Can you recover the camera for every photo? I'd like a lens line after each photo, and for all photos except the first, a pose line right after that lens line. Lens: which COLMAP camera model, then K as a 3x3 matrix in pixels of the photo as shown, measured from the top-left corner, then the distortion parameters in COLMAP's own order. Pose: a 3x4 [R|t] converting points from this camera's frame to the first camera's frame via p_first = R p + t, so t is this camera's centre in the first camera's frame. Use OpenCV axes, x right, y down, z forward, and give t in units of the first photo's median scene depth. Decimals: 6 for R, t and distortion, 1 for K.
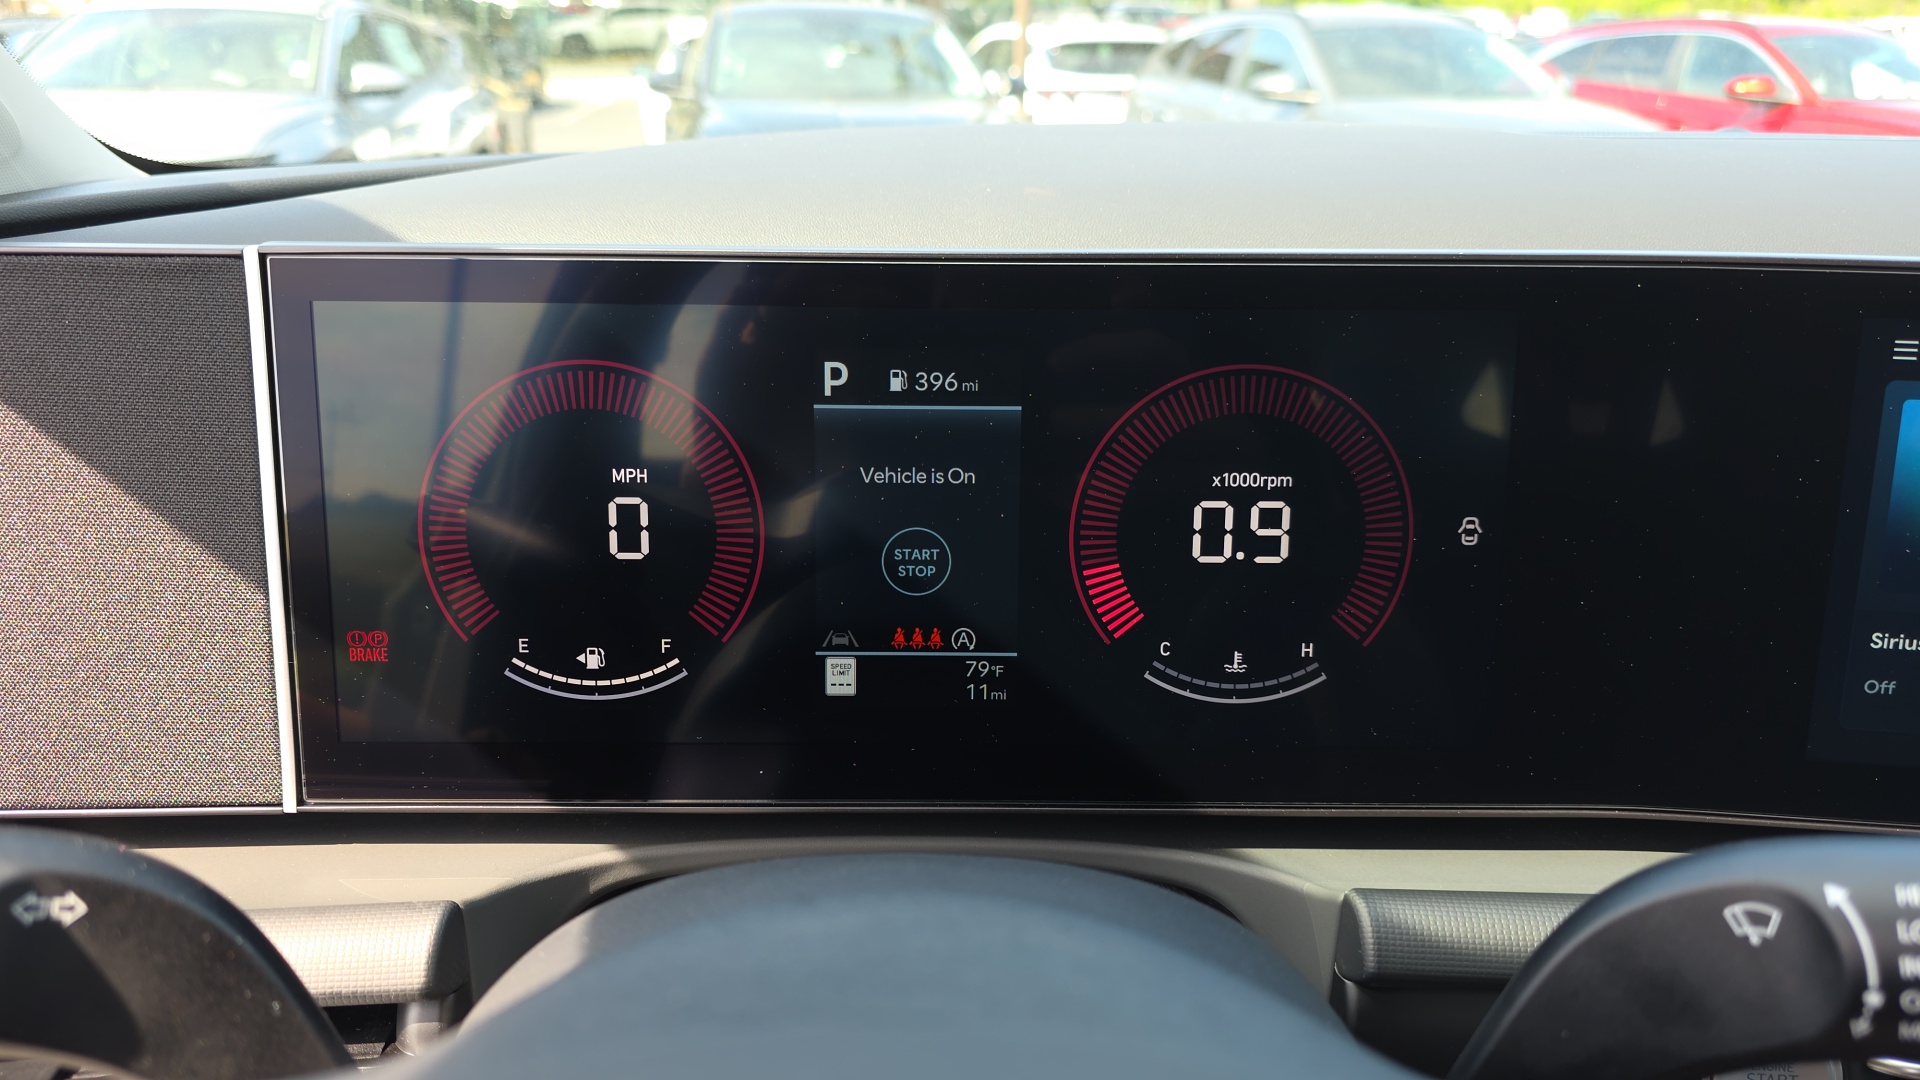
lens RADIAL K [[1436.4, 0, 939.4], [0, 1436.4, 488.3], [0, 0, 1]] dist [0.077139, -0.059243]
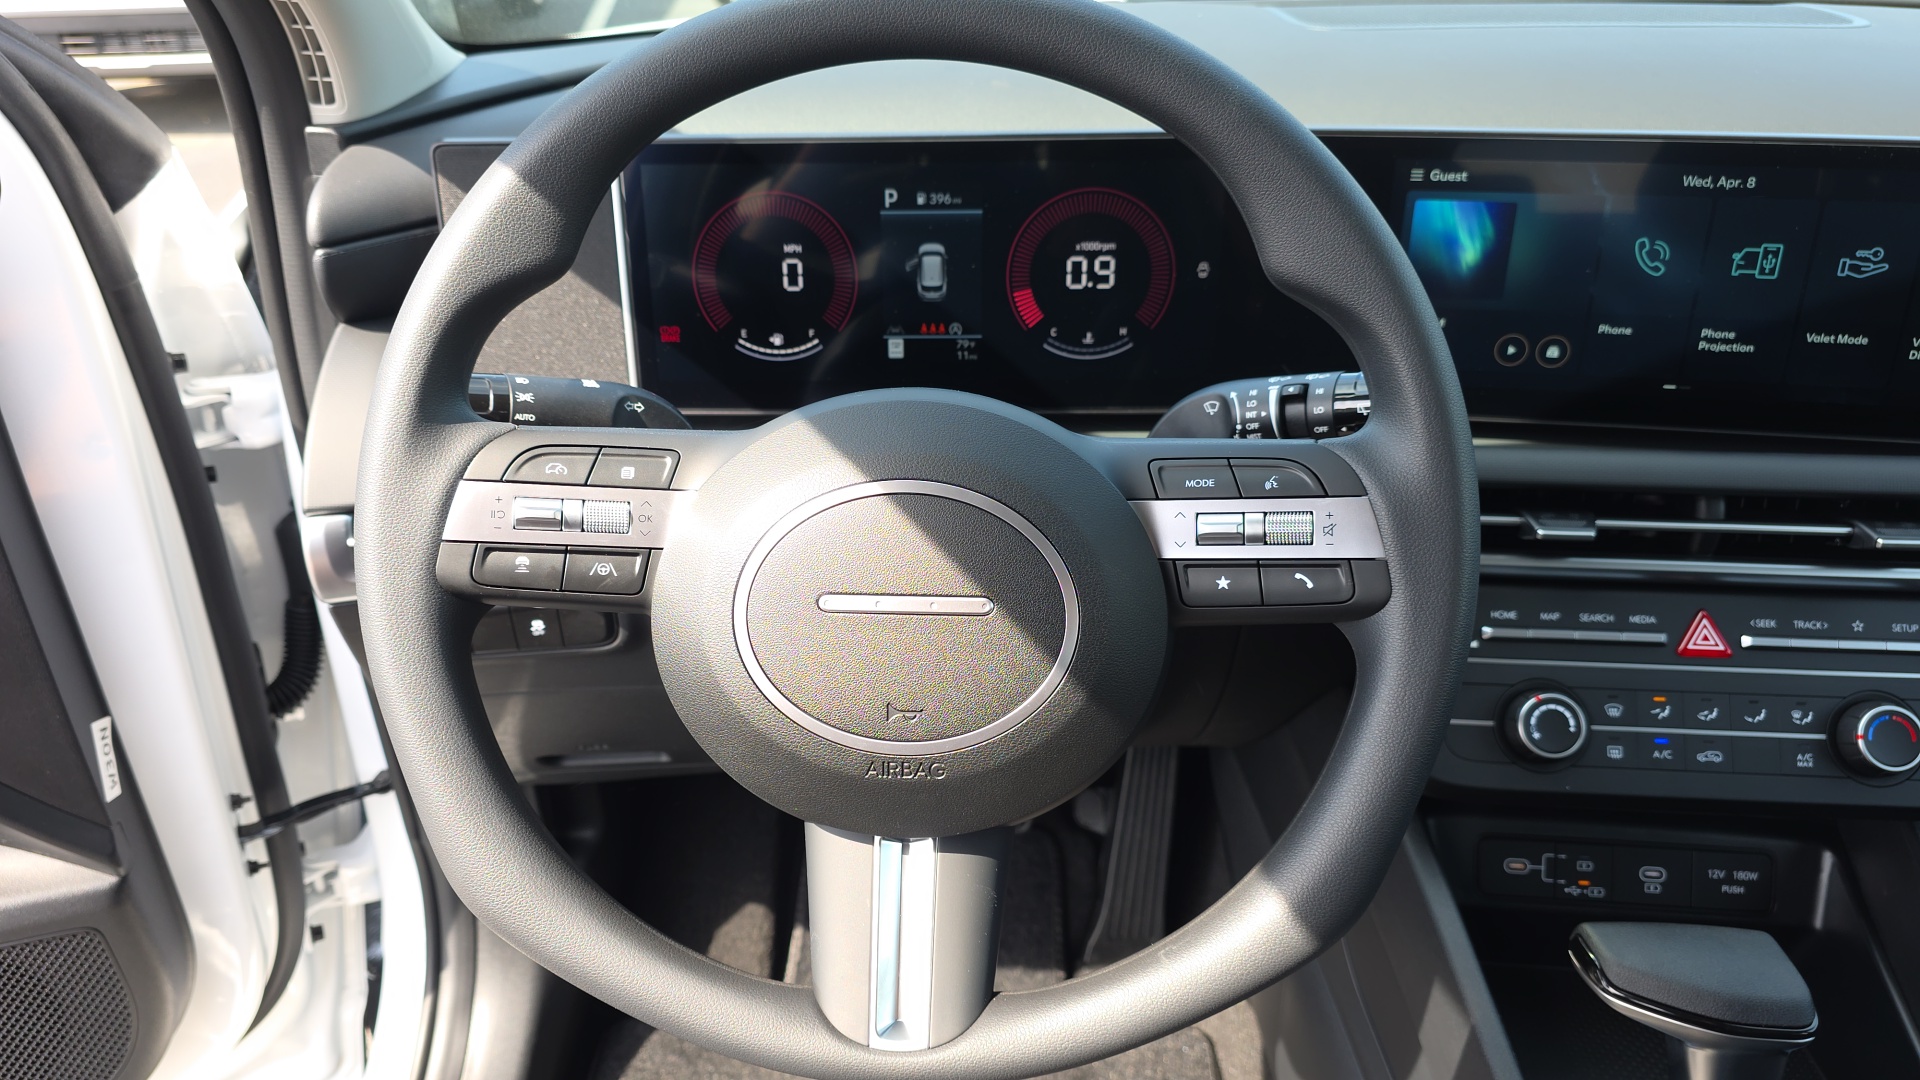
lens RADIAL K [[1316.6, 0, 916.1], [0, 1316.6, 546.9], [0, 0, 1]] dist [0.028965, -0.041431]
pose [[0.998954, -0.005363, -0.045419, 0.045109], [0.013582, 0.983084, 0.182653, 0.067651], [0.043671, -0.183079, 0.982128, -0.915641]]
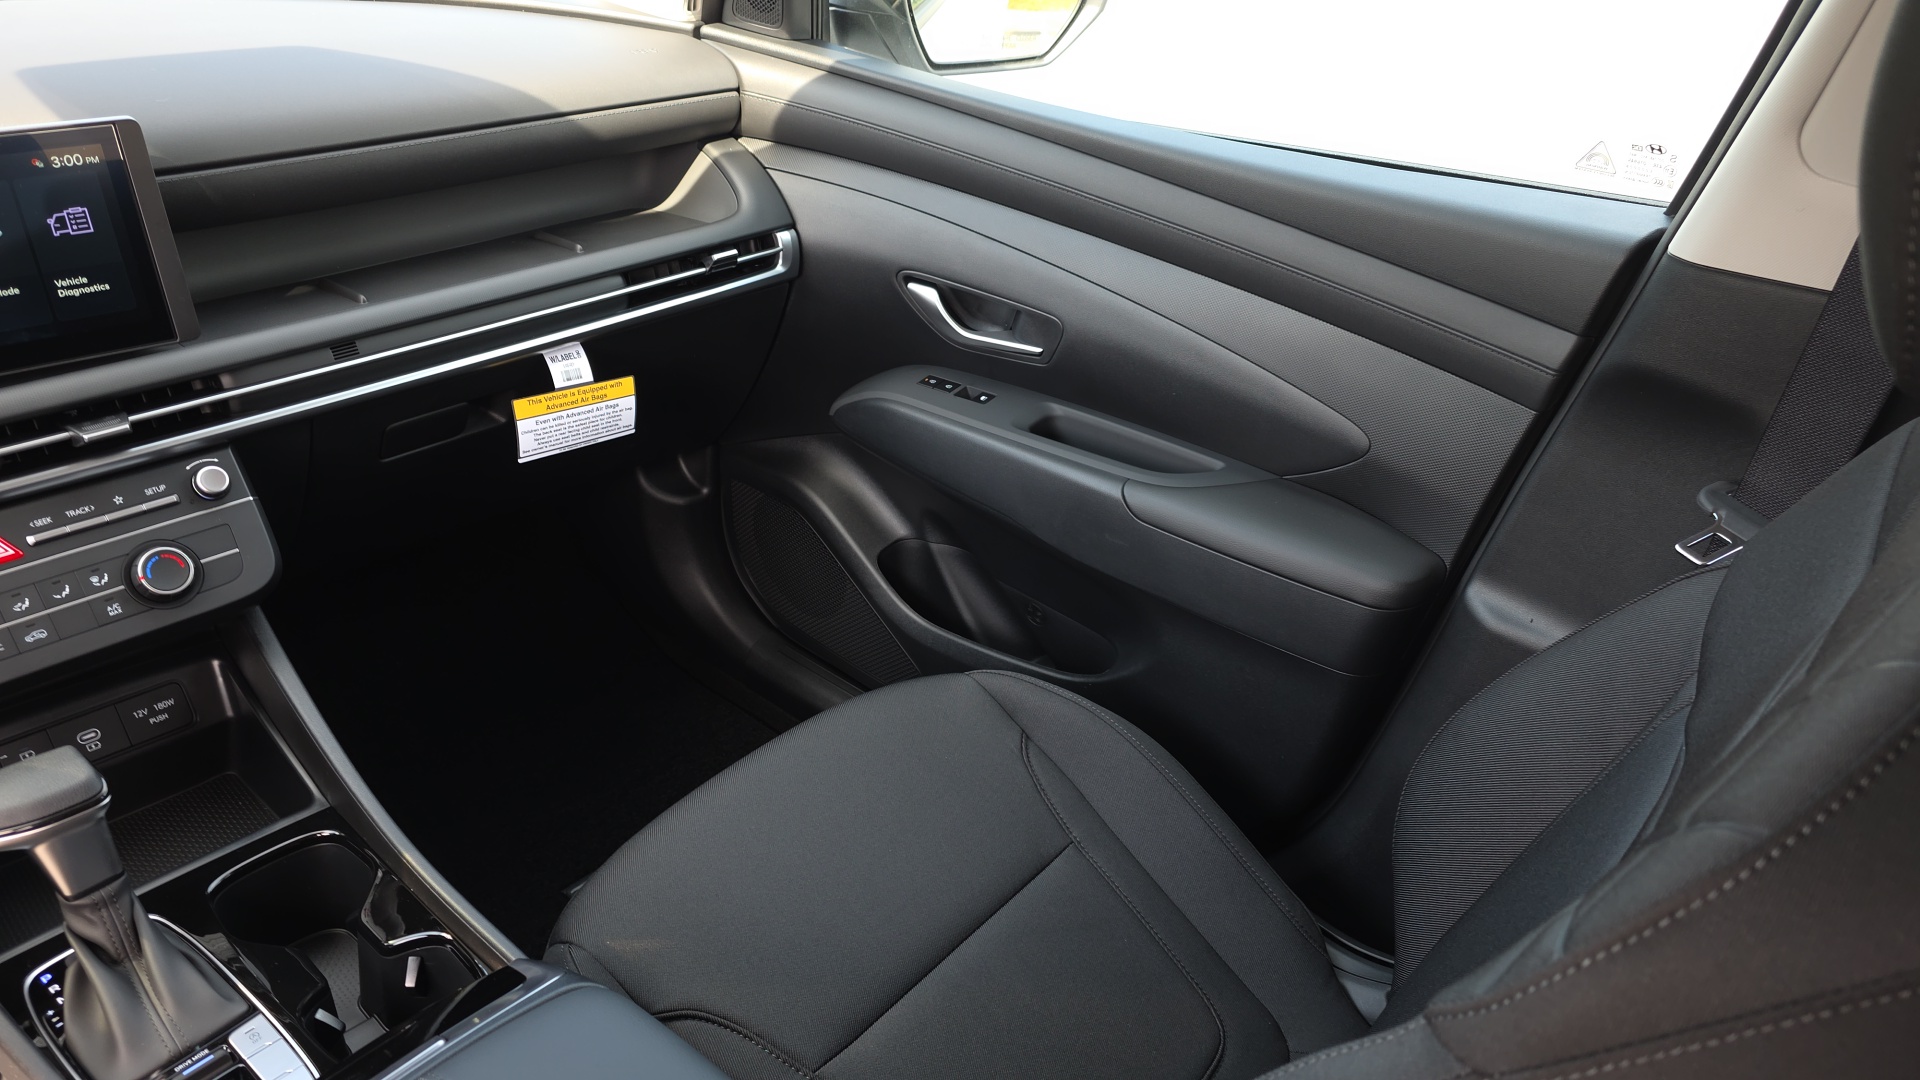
lens RADIAL K [[1306.4, 0, 963.0], [0, 1306.4, 561.9], [0, 0, 1]] dist [0.054674, -0.062605]
pose [[0.639541, -0.369681, 0.674035, 0.568570], [0.177733, 0.924134, 0.338213, 0.088648], [-0.747930, -0.096502, 0.656726, -1.814684]]
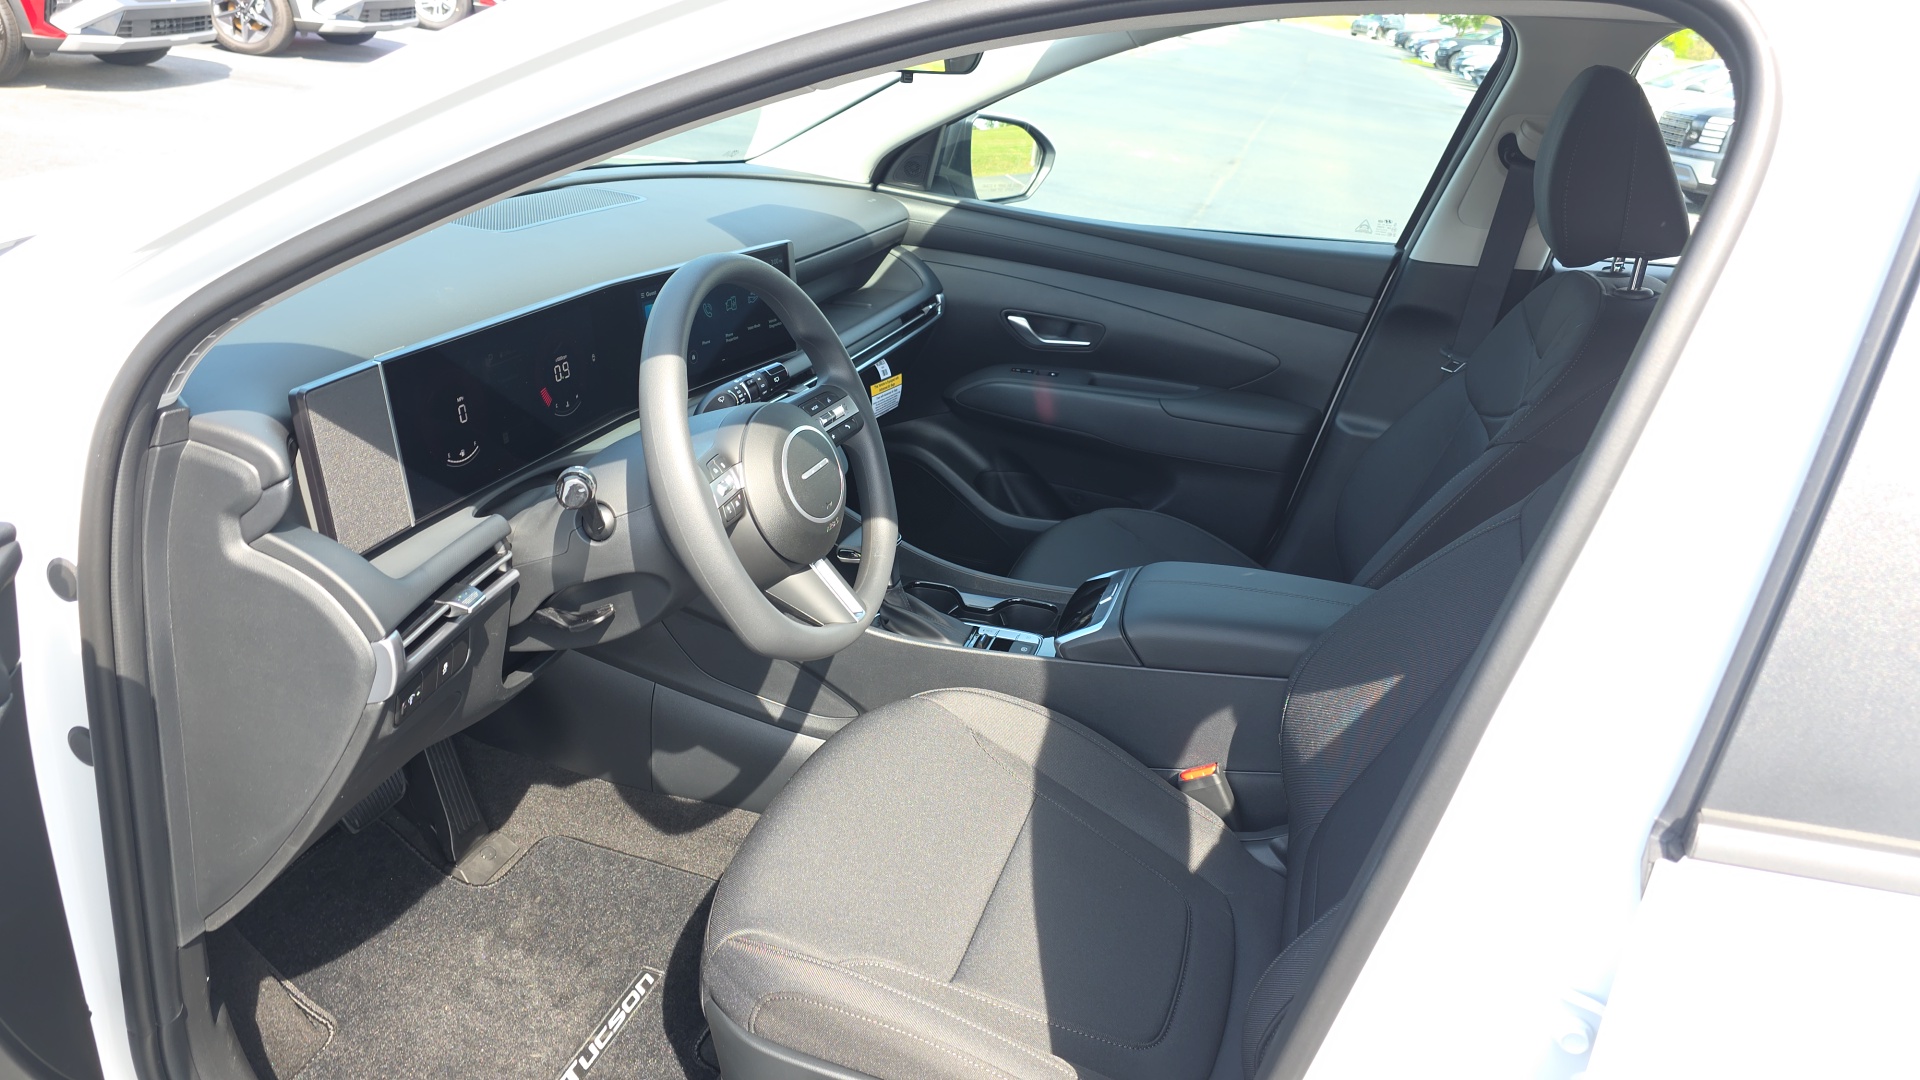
lens RADIAL K [[1272.6, 0, 935.2], [0, 1272.6, 521.8], [0, 0, 1]] dist [0.093923, -0.115960]
pose [[0.313842, -0.353901, 0.881055, -2.732238], [0.207845, 0.931040, 0.299941, -0.431662], [-0.926447, 0.088989, 0.365756, -1.213610]]
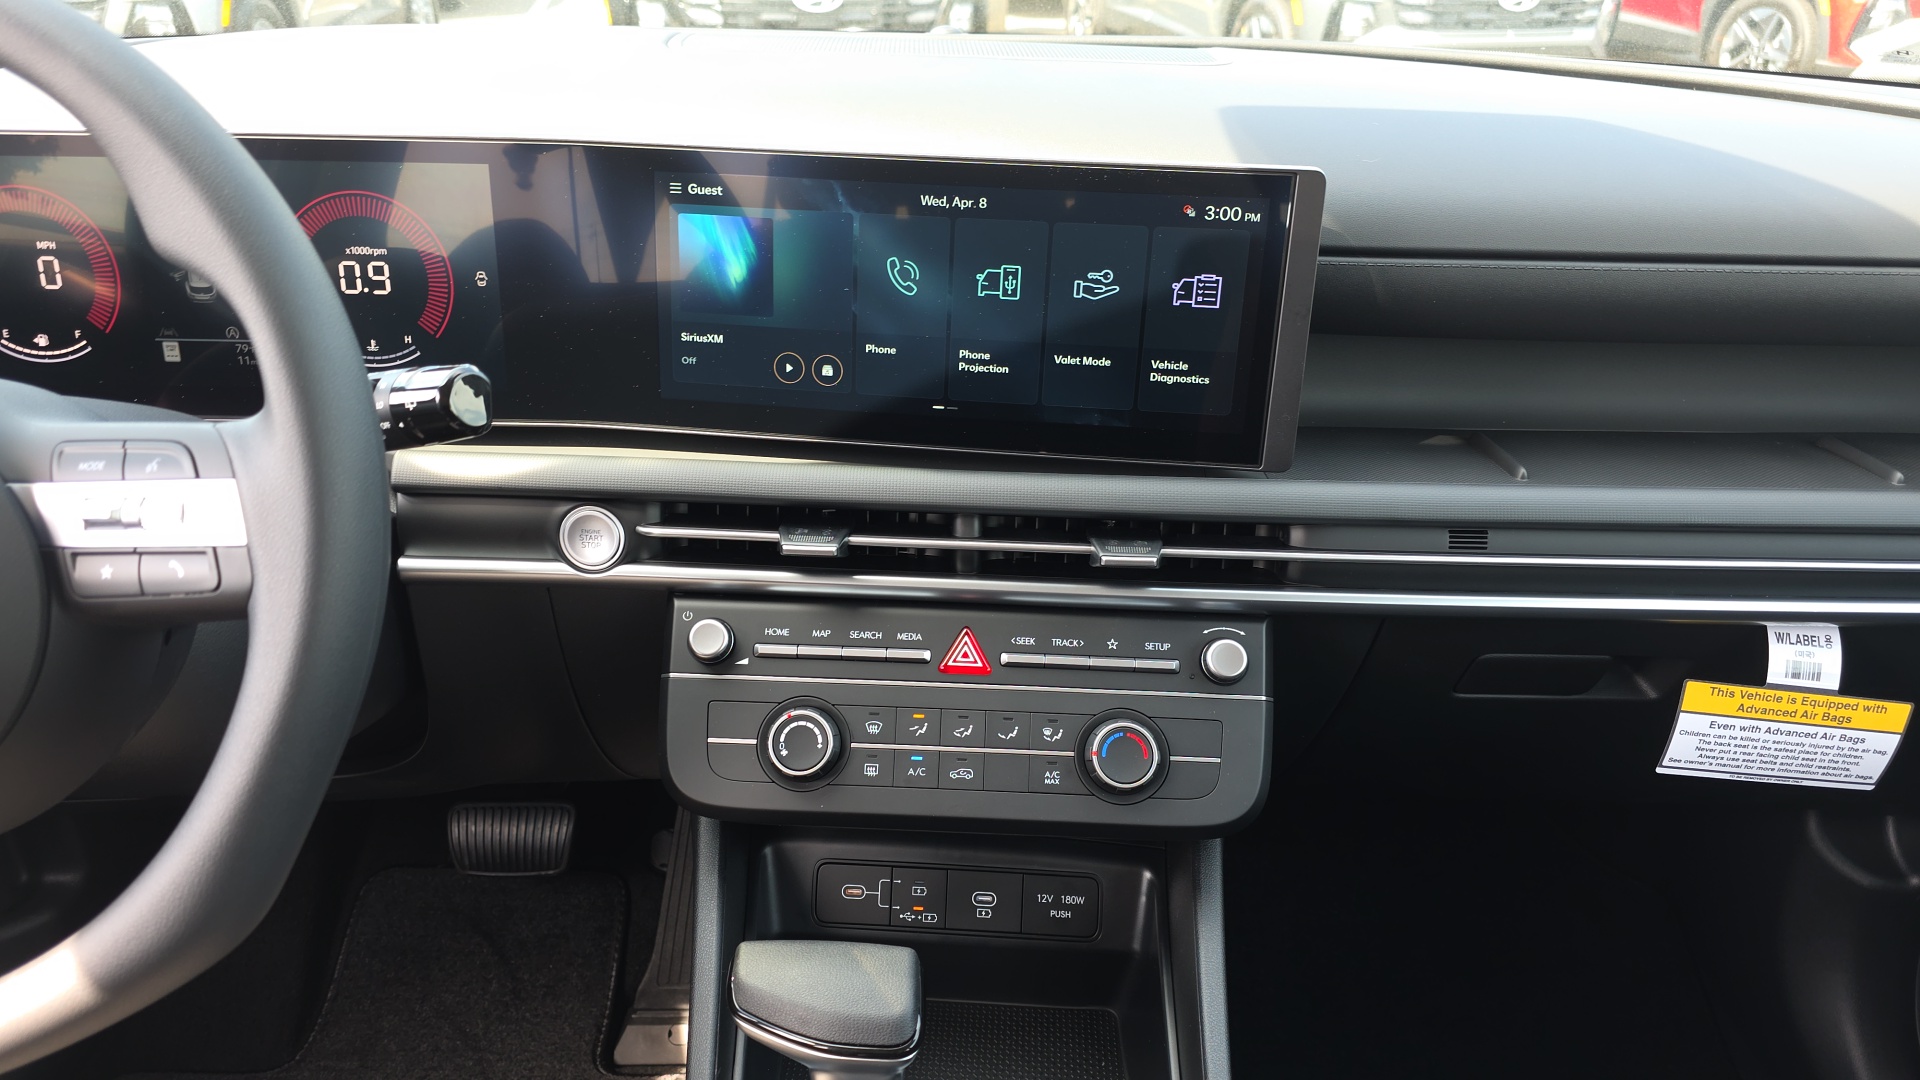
lens RADIAL K [[1302.3, 0, 934.8], [0, 1302.3, 559.3], [0, 0, 1]] dist [0.083725, -0.110470]
pose [[0.999817, 0.004018, 0.018686, 0.959017], [-0.006690, 0.989378, 0.145211, 0.144429], [-0.017904, -0.145309, 0.989224, -0.865661]]
